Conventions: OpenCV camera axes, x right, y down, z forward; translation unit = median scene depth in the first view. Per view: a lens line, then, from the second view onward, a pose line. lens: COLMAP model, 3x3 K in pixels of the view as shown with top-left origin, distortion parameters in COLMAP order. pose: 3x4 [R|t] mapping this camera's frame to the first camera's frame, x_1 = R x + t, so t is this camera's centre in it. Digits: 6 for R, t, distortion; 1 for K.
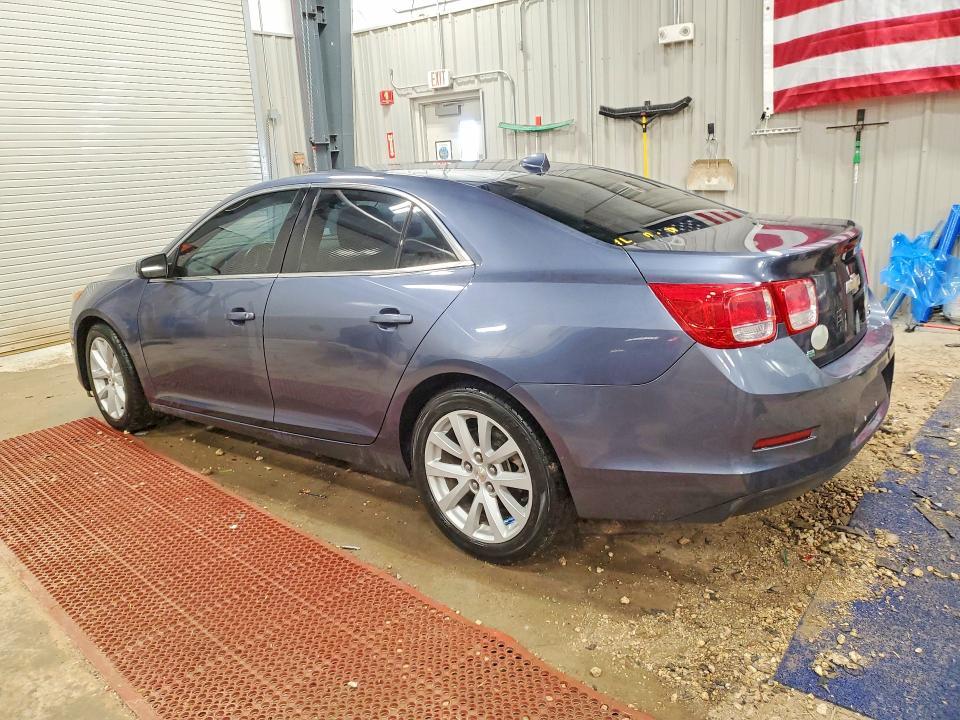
lens RADIAL K [[748.3, 0, 480.0], [0, 748.3, 360.0], [0, 0, 1]] dist [0.002219, 0.003600]
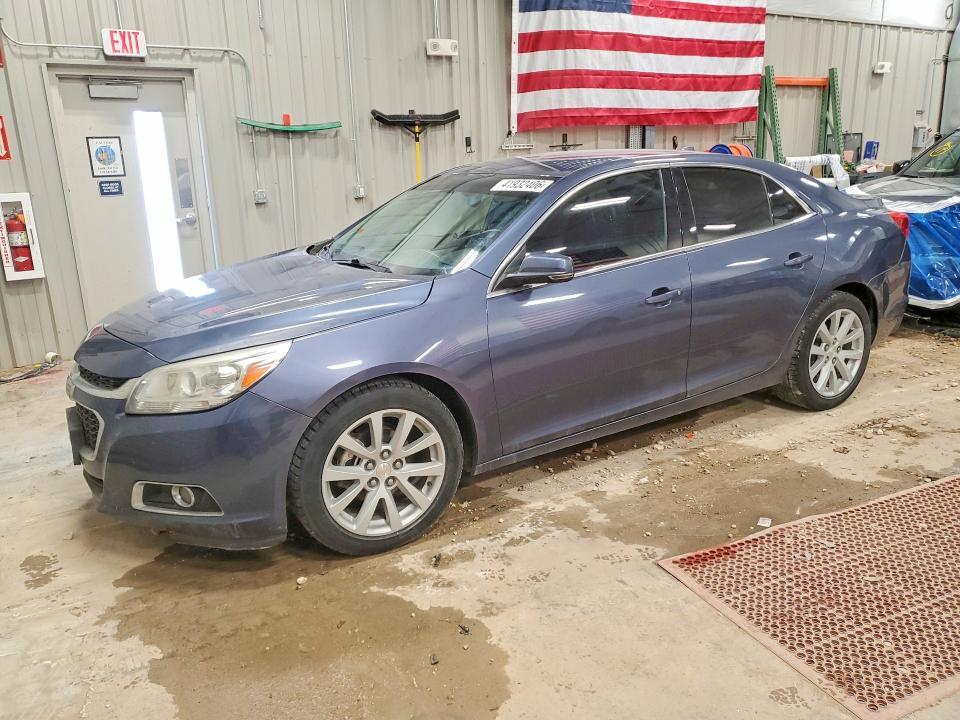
lens RADIAL K [[748.3, 0, 480.0], [0, 748.3, 360.0], [0, 0, 1]] dist [0.002219, 0.003600]
pose [[0.360546, -0.202707, 0.910449, -0.723250], [0.247252, 0.961951, 0.116260, -0.124196], [-0.899374, 0.183193, 0.396947, 0.601166]]
